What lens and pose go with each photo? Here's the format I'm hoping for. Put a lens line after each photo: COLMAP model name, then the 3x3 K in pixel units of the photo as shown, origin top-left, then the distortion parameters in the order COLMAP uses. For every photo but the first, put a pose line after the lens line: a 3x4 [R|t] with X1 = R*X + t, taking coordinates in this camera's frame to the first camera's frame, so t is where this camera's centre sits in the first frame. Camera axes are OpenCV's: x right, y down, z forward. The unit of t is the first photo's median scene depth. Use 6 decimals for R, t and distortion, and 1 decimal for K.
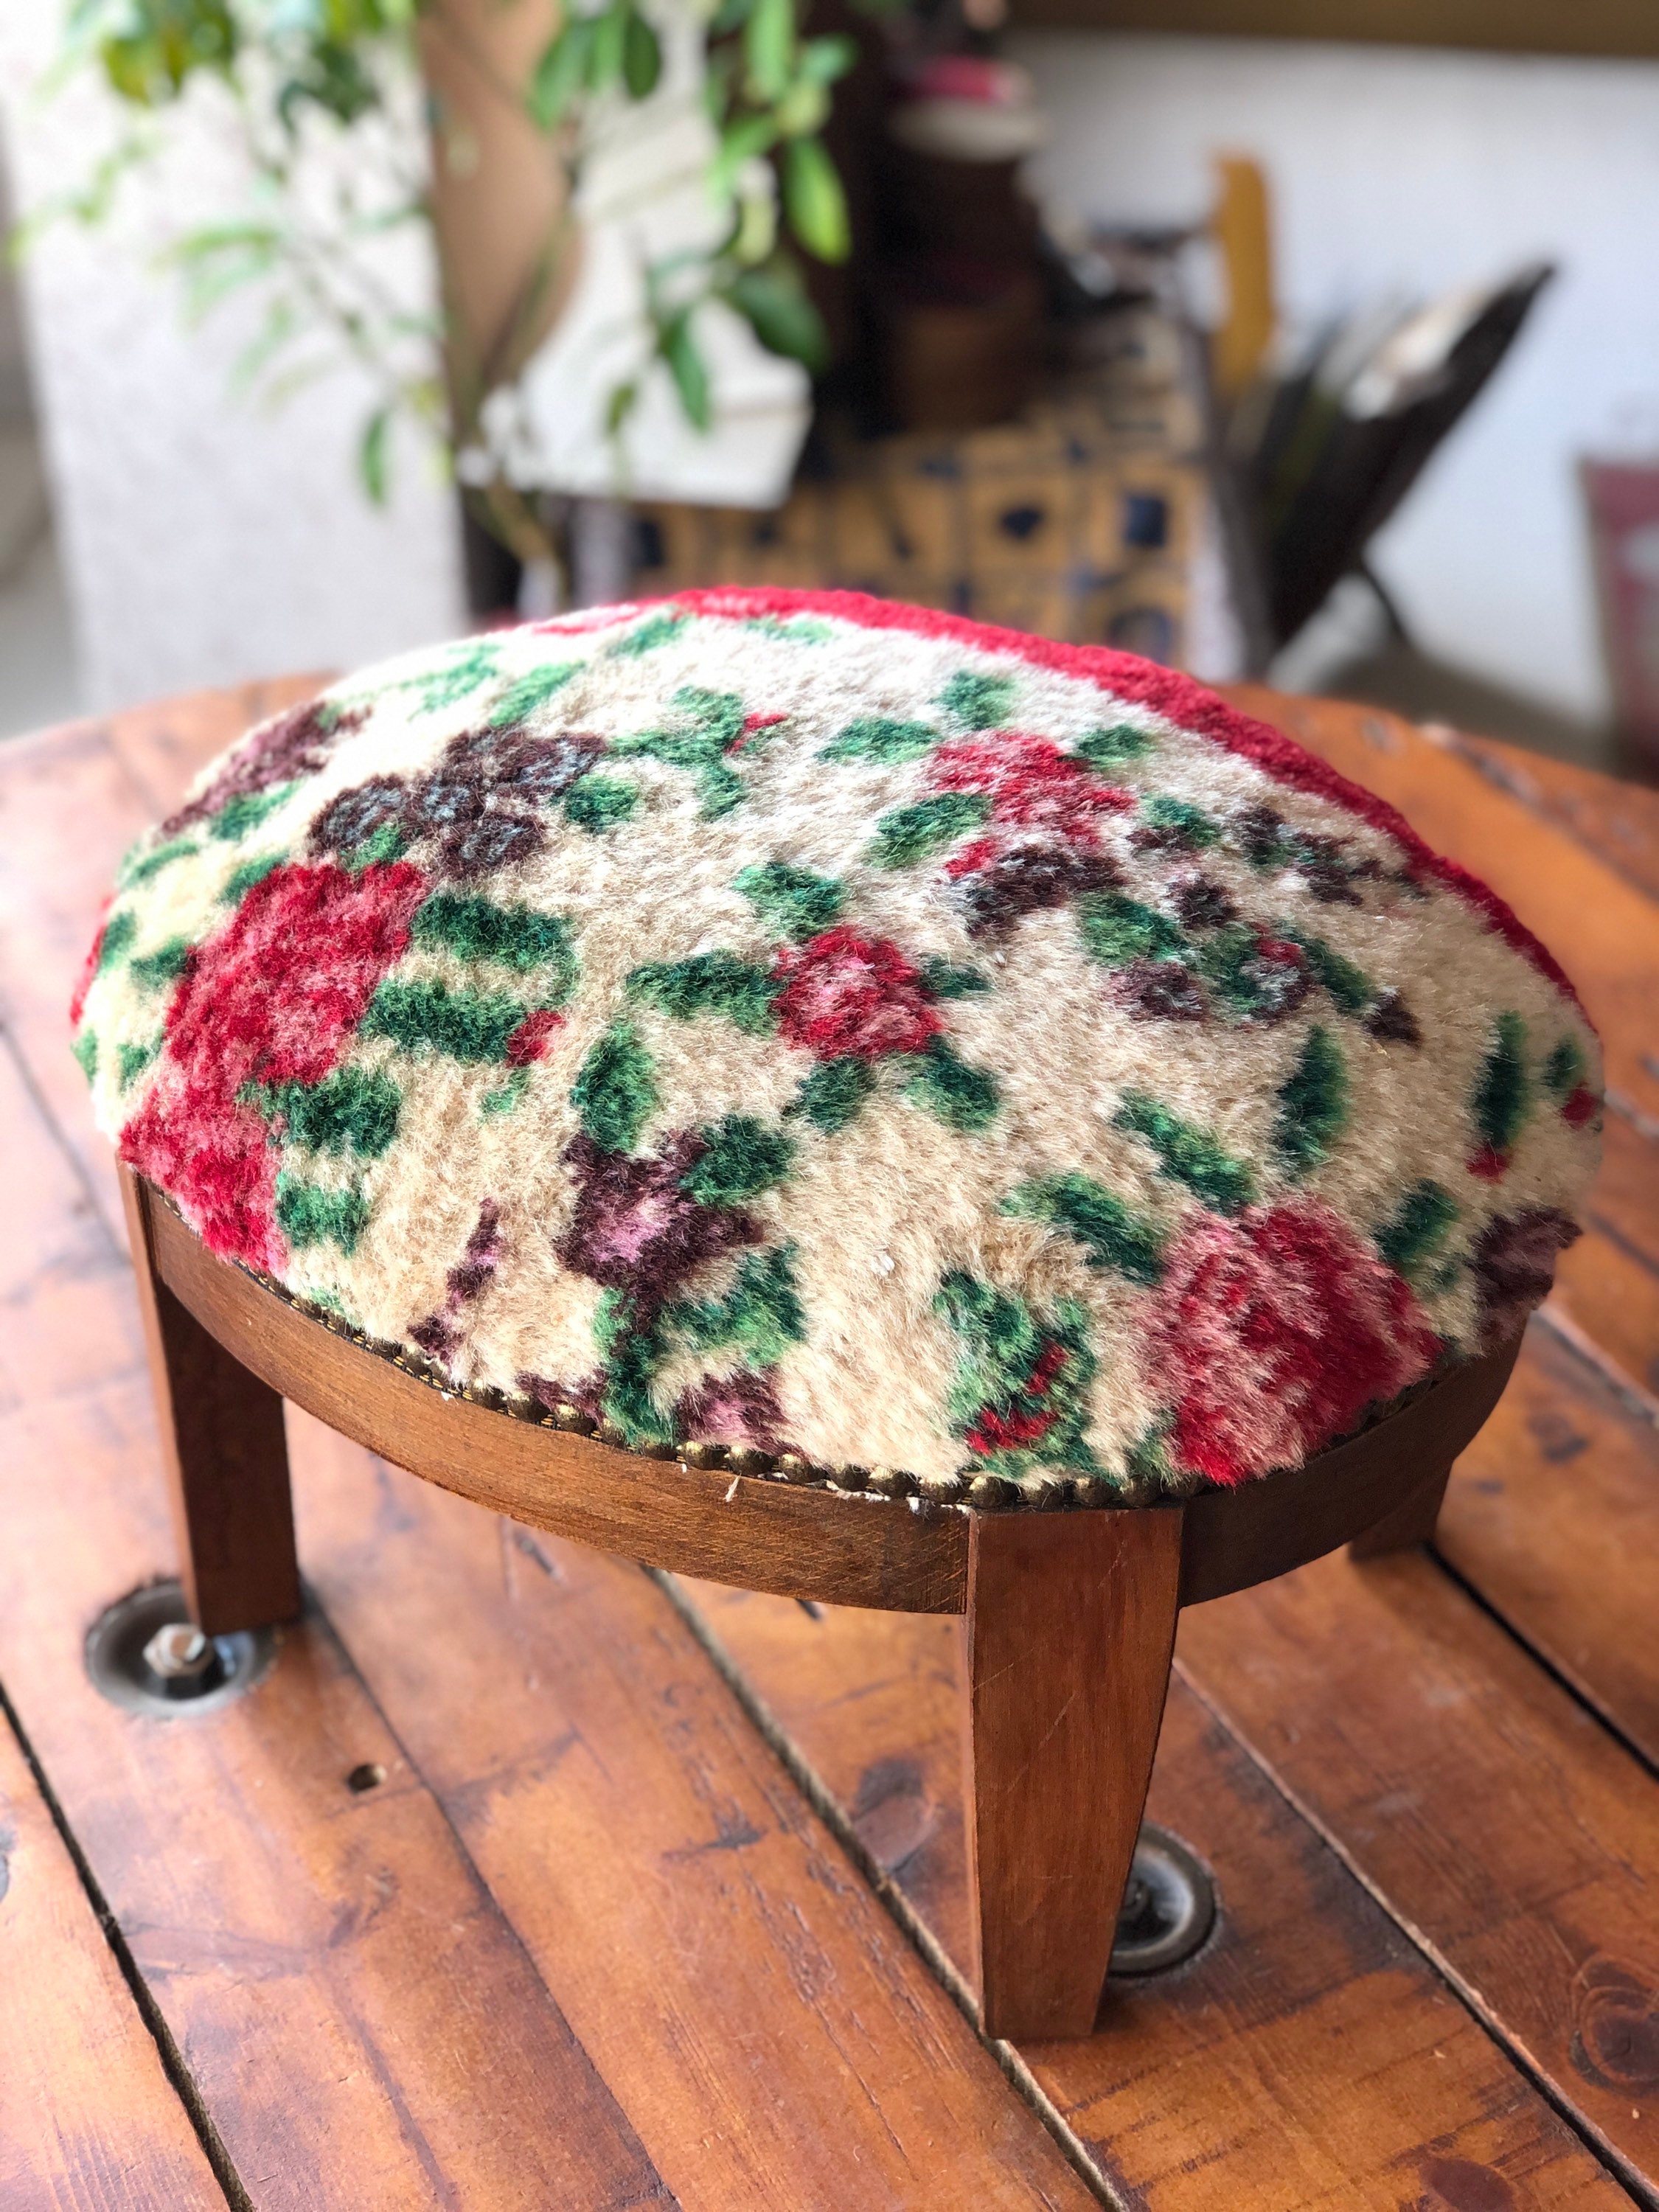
lens RADIAL K [[3363.9, 0, 829.5], [0, 3363.9, 1106.0], [0, 0, 1]] dist [0.007590, -0.375444]
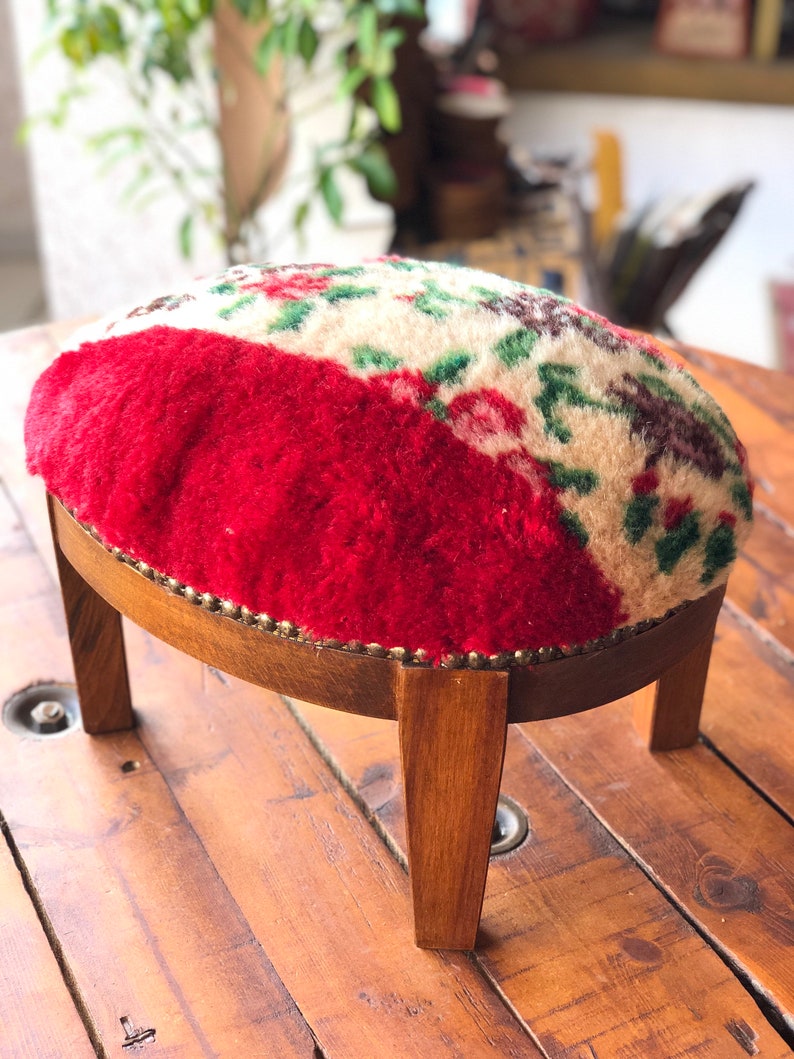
lens RADIAL K [[1610.5, 0, 397.0], [0, 1610.5, 529.5], [0, 0, 1]] dist [0.007590, -0.375444]
pose [[0.999652, 0.019559, -0.017686, 0.050860], [-0.020533, 0.998180, -0.056698, 0.119567], [0.016545, 0.057042, 0.998235, -0.018092]]
